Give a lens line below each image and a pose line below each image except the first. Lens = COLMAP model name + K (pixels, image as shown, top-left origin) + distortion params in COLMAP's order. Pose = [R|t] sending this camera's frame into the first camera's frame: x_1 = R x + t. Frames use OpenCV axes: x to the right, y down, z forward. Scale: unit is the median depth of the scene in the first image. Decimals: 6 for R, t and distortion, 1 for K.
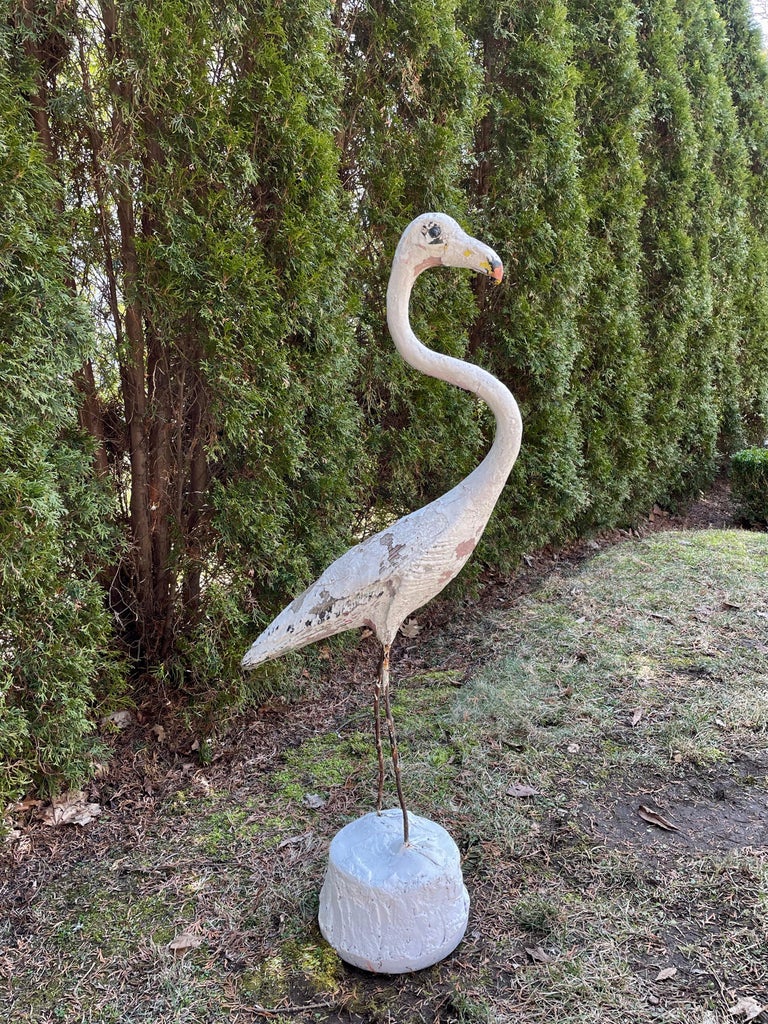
lens RADIAL K [[800.2, 0, 384.0], [0, 800.2, 512.0], [0, 0, 1]] dist [0.081112, -0.127256]
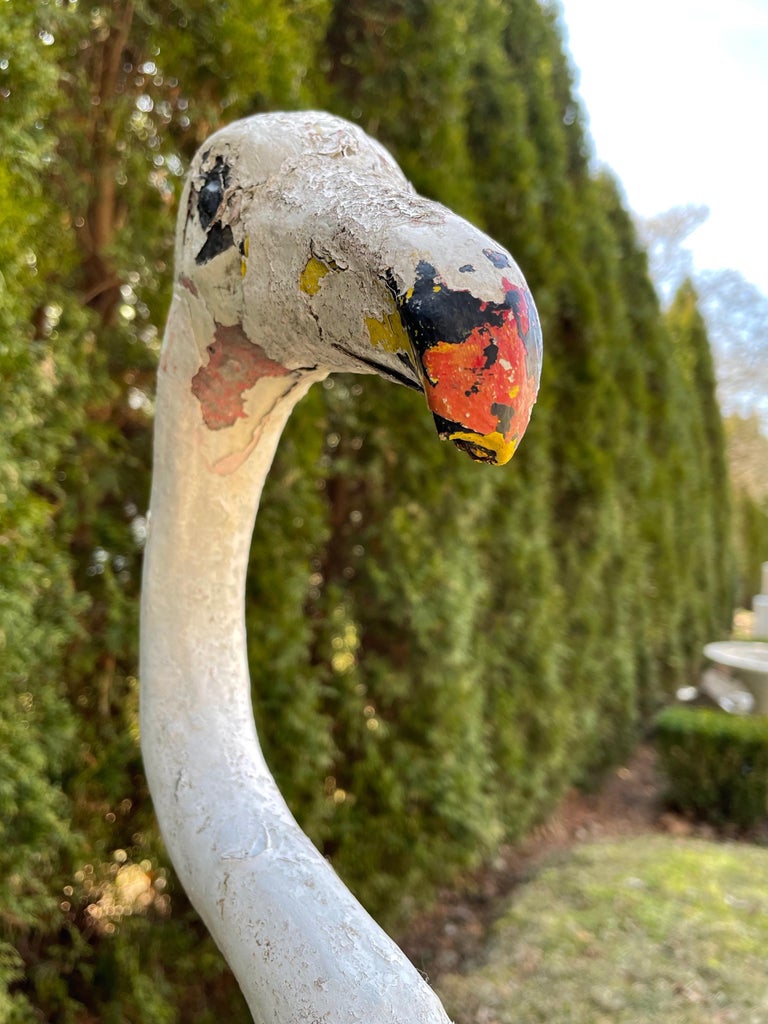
lens RADIAL K [[800.2, 0, 384.0], [0, 800.2, 512.0], [0, 0, 1]] dist [0.081112, -0.127256]
pose [[0.986925, 0.058572, 0.150162, 0.049545], [-0.020439, 0.969594, -0.243864, -0.087710], [-0.159879, 0.237606, 0.958114, 0.308457]]
